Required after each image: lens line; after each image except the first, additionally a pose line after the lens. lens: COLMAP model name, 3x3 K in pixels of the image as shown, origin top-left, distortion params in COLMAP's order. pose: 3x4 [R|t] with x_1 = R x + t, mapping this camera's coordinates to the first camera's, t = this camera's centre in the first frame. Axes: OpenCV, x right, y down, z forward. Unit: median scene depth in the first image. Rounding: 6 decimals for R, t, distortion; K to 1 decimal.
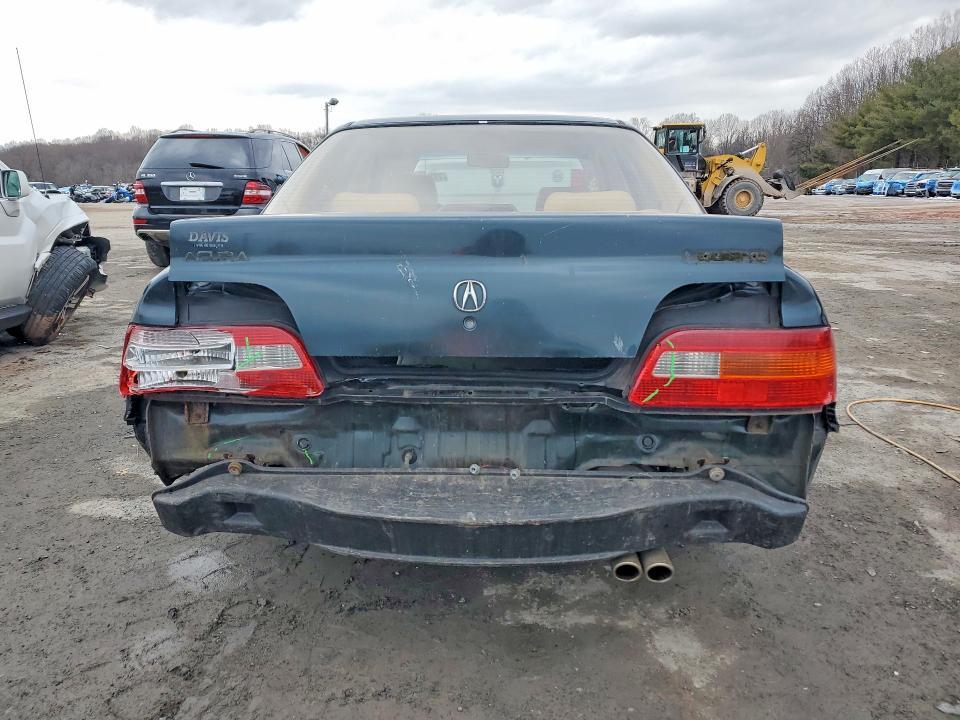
lens RADIAL K [[738.6, 0, 477.9], [0, 738.6, 354.3], [0, 0, 1]] dist [0.020379, -0.002776]
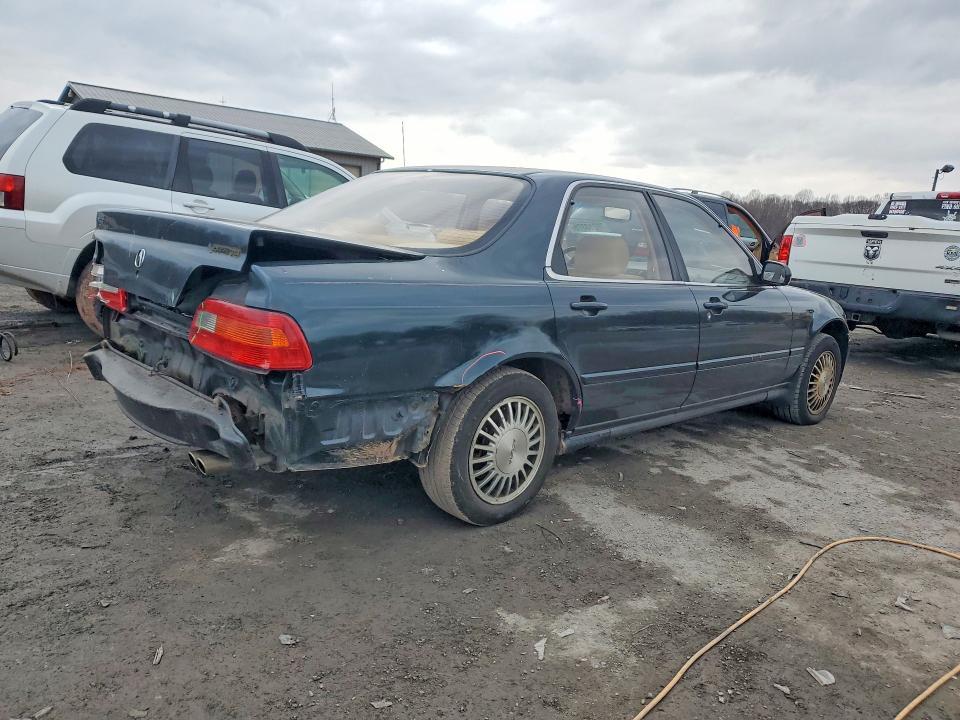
lens RADIAL K [[738.6, 0, 468.7], [0, 738.6, 362.6], [0, 0, 1]] dist [0.020379, -0.002776]
pose [[0.717940, 0.191135, -0.669350, 1.204887], [-0.238084, 0.970997, 0.021904, -0.045338], [0.654124, 0.143636, 0.742624, 0.183740]]
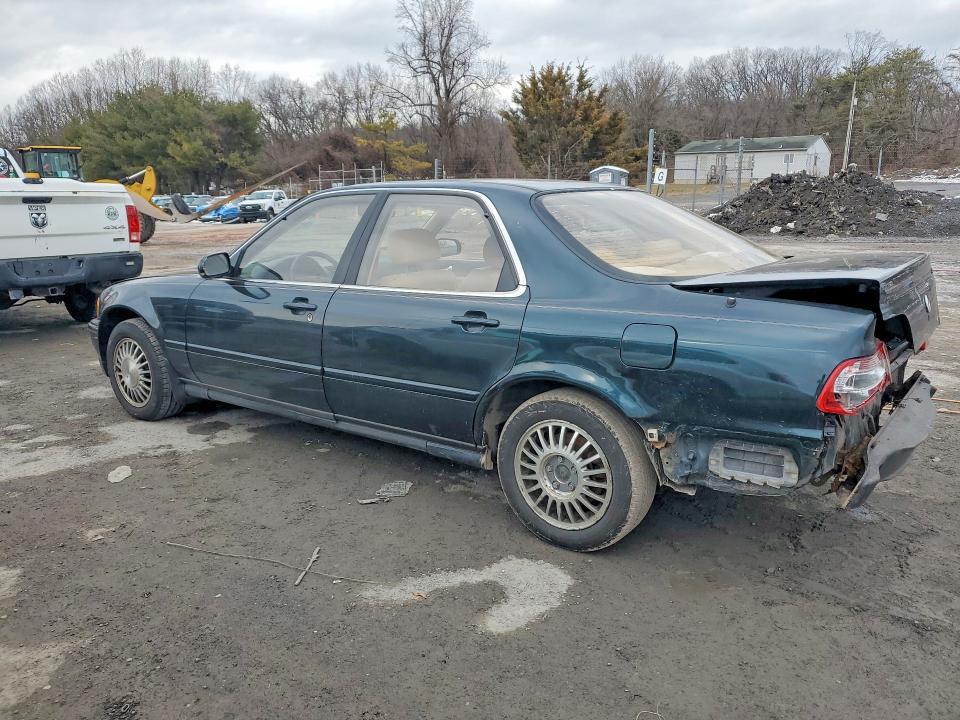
lens RADIAL K [[738.6, 0, 483.0], [0, 738.6, 361.4], [0, 0, 1]] dist [0.020379, -0.002776]
pose [[0.559538, -0.178555, 0.809342, -1.466468], [0.196252, 0.977290, 0.079929, -0.204139], [-0.805234, 0.114112, 0.581873, 0.589895]]
